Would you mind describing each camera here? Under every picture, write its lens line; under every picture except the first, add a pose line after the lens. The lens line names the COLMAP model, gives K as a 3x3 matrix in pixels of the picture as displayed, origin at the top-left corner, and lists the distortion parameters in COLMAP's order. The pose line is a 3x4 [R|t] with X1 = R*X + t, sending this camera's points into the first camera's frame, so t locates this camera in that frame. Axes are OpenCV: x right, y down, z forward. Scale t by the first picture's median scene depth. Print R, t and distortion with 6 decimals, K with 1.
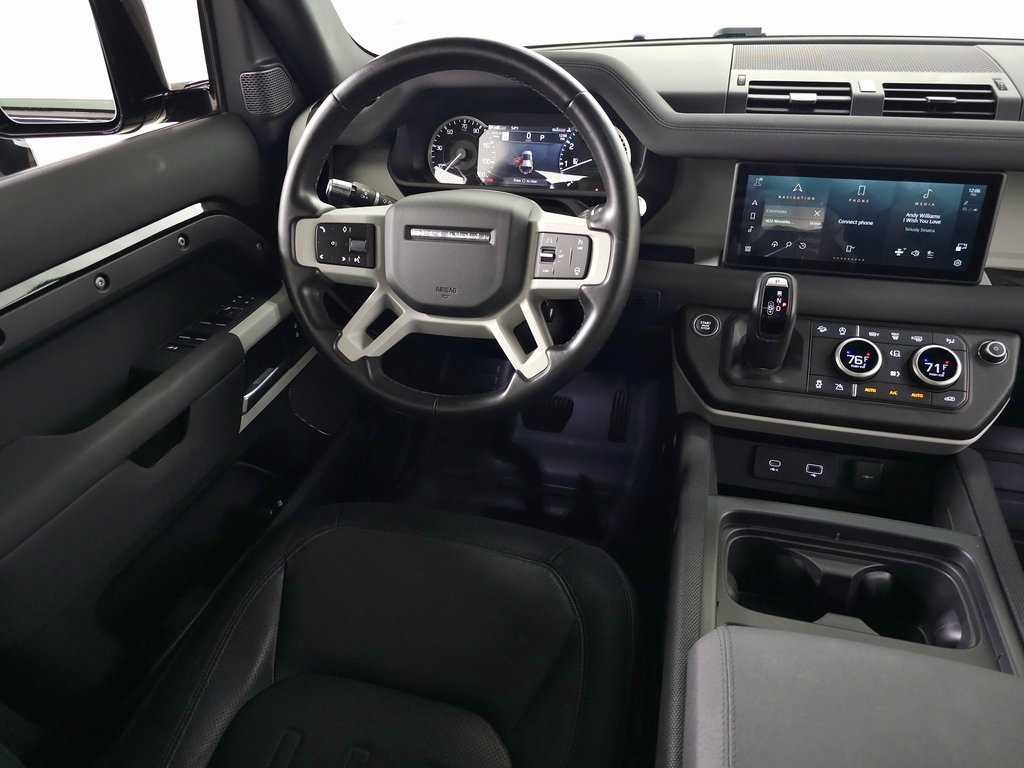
lens RADIAL K [[700.2, 0, 517.4], [0, 700.2, 380.6], [0, 0, 1]] dist [0.041318, -0.050257]
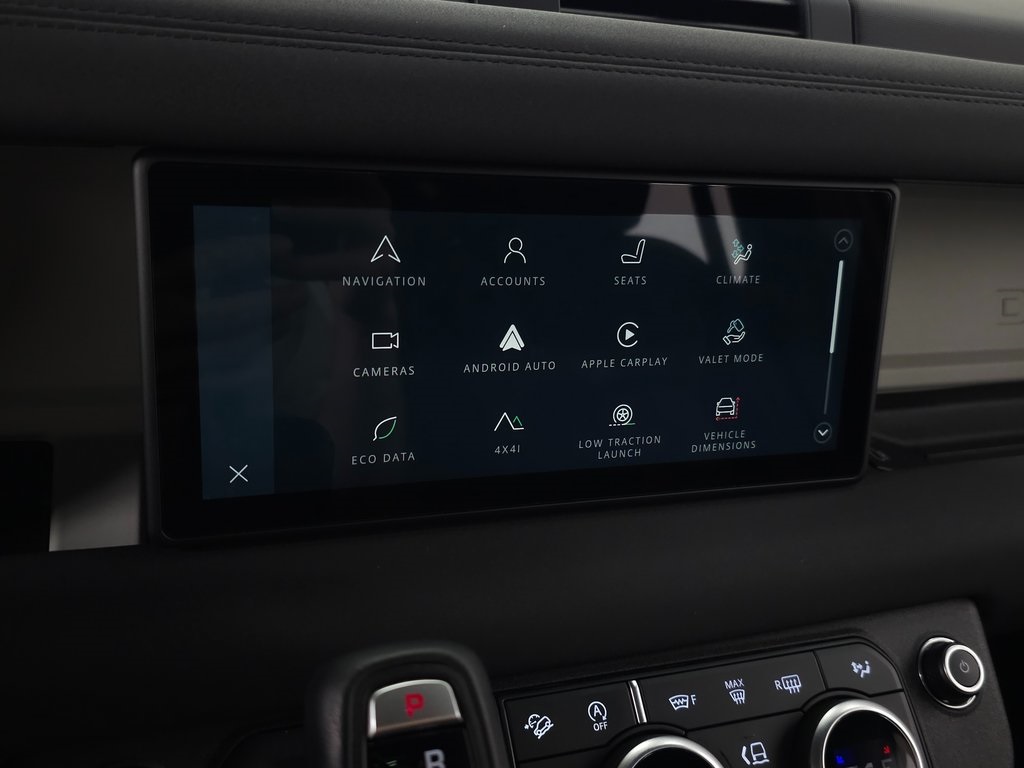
lens RADIAL K [[972.0, 0, 519.9], [0, 972.0, 385.3], [0, 0, 1]] dist [0.004481, 0.000000]
pose [[0.809031, -0.135829, 0.571856, 0.216087], [0.174190, 0.984632, -0.012562, -0.204820], [-0.561362, 0.109775, 0.820258, 0.657798]]
